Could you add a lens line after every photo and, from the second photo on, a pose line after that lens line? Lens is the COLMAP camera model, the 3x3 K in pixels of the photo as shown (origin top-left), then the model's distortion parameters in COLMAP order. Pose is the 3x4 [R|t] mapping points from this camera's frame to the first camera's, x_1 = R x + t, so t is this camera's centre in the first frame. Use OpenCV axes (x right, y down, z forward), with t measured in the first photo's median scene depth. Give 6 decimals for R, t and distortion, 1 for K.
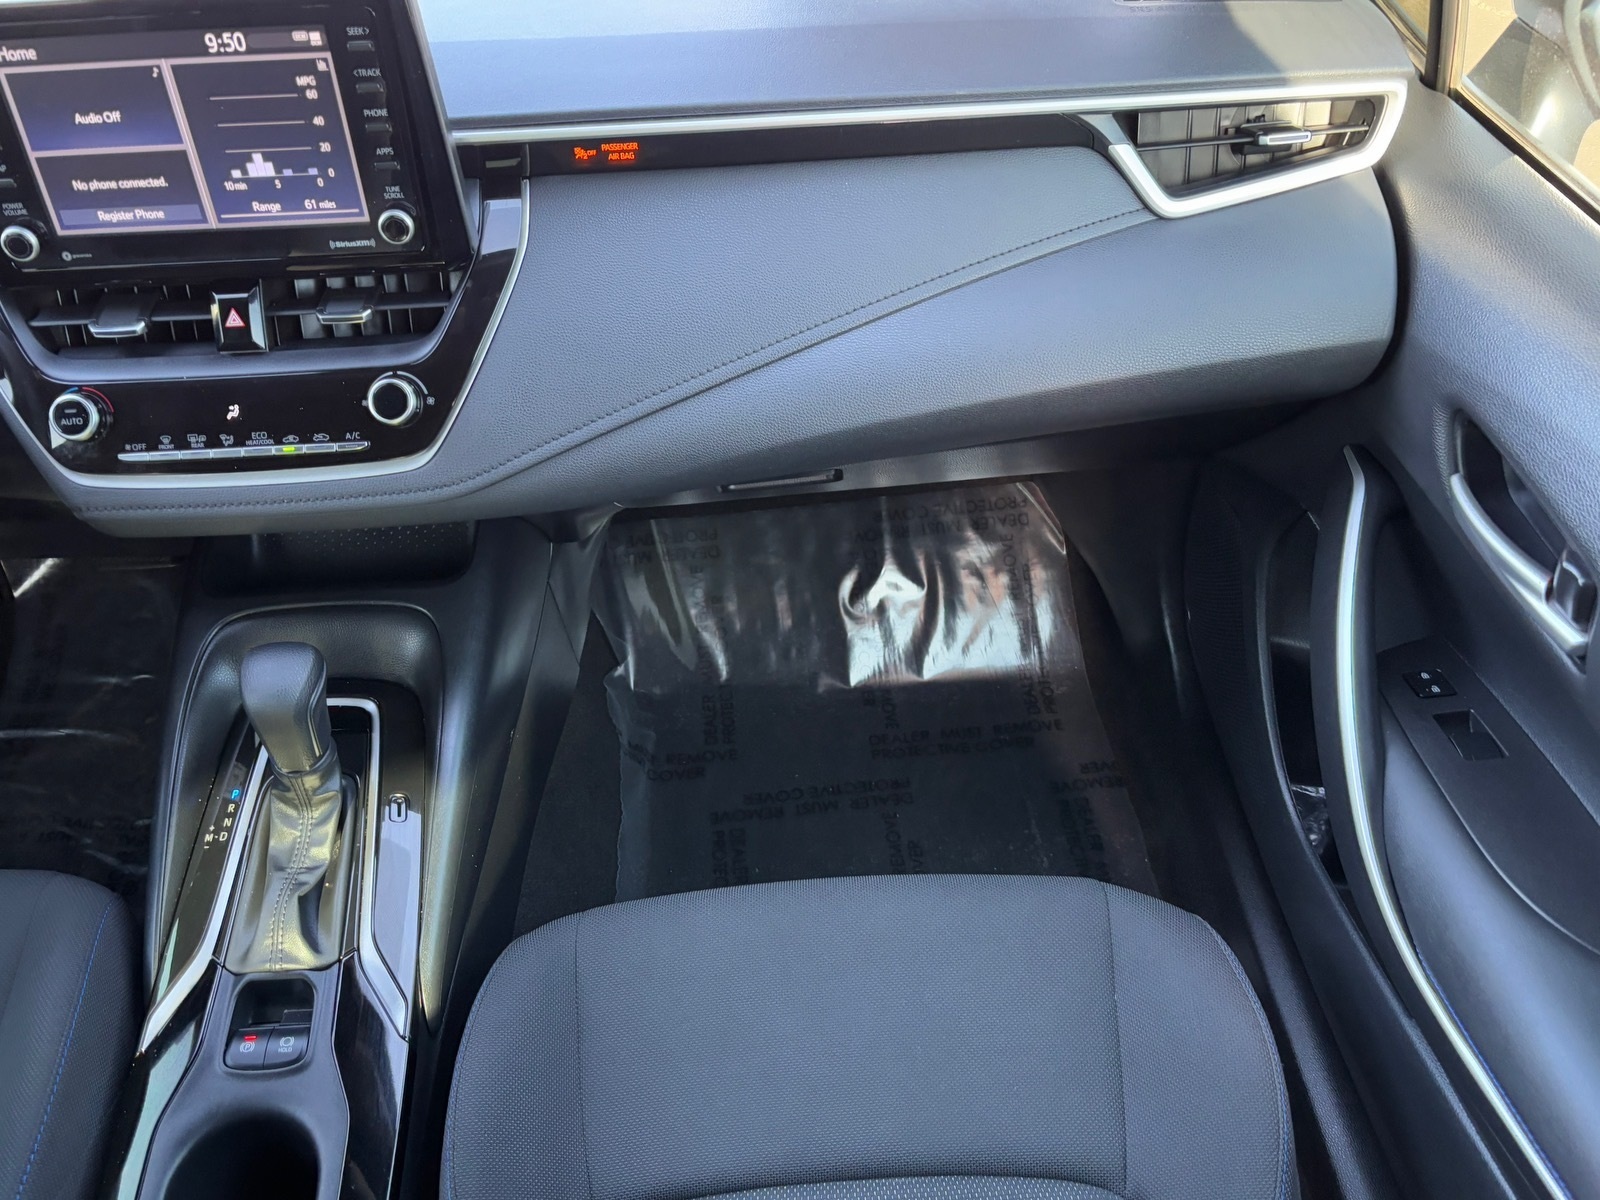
lens RADIAL K [[1345.6, 0, 811.5], [0, 1345.6, 606.5], [0, 0, 1]] dist [0.017764, -0.008524]
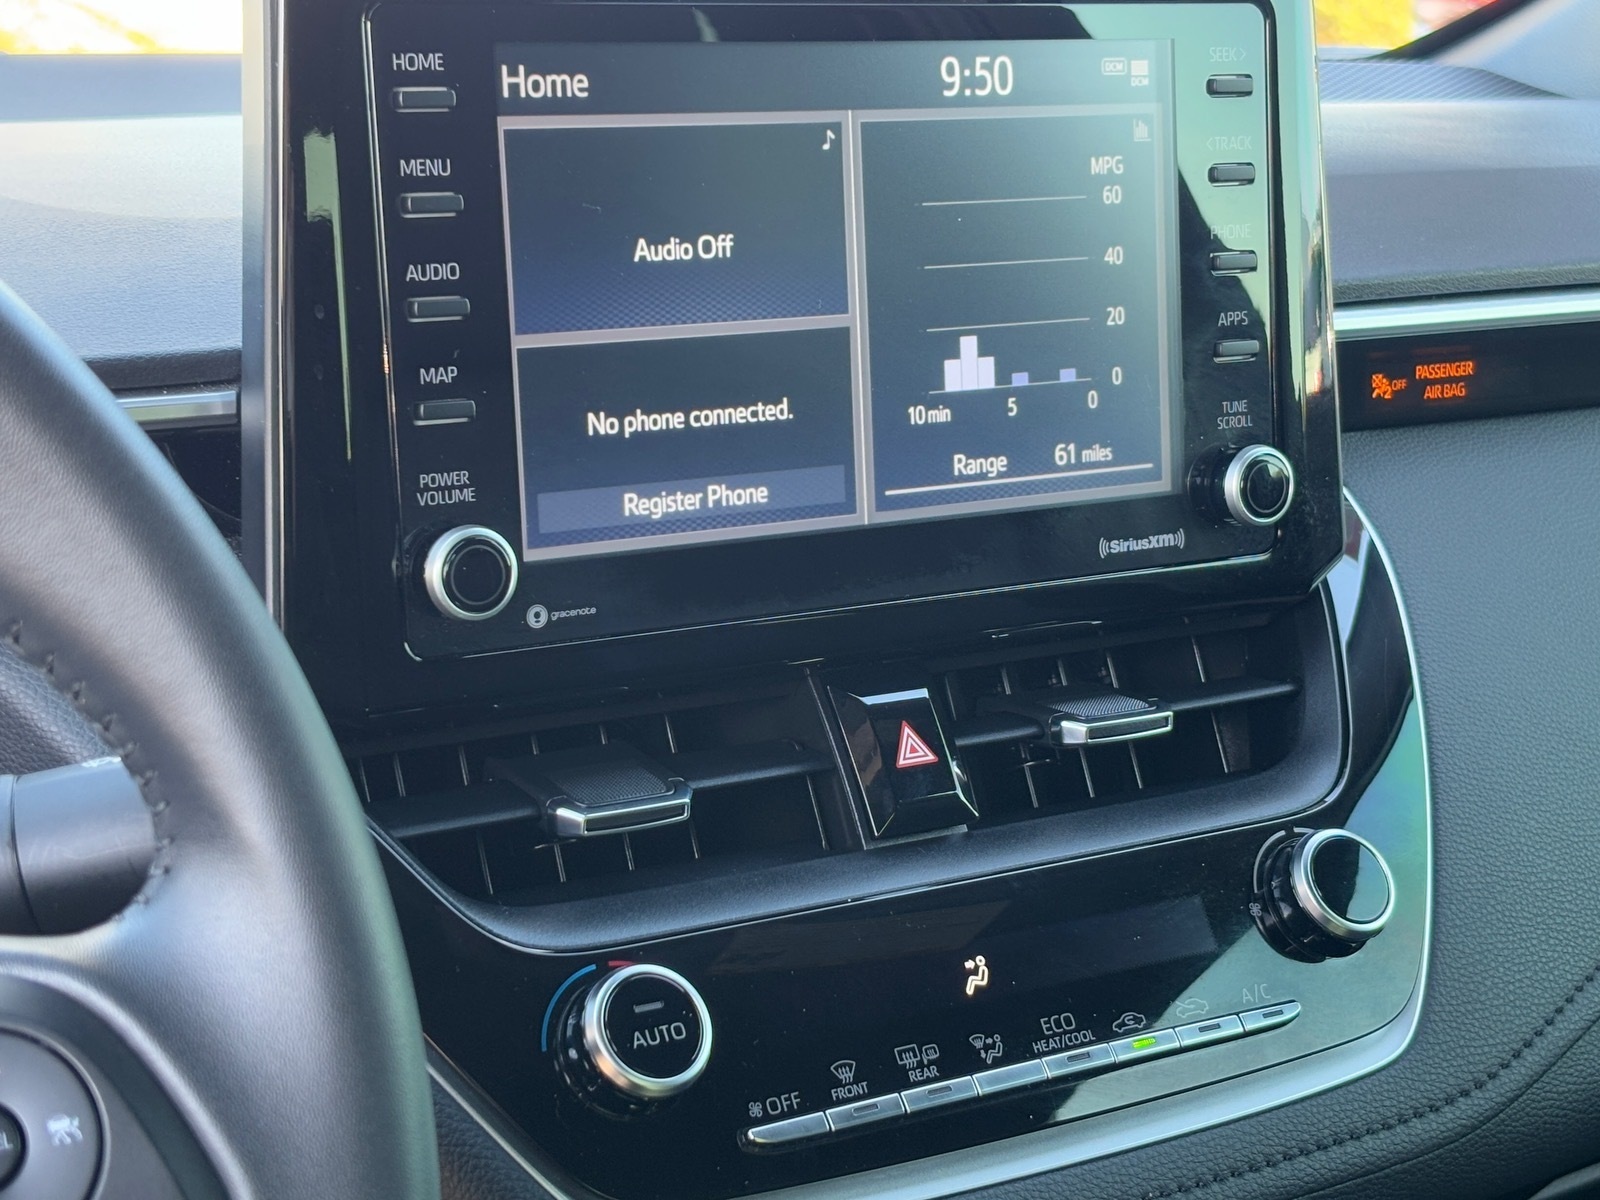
lens RADIAL K [[2976.2, 0, 824.3], [0, 2976.2, 603.2], [0, 0, 1]] dist [0.151685, 0.000000]
pose [[0.861295, -0.067962, 0.503539, -0.883122], [0.316991, 0.846377, -0.427975, 0.106867], [-0.397098, 0.528230, 0.750524, 0.360175]]
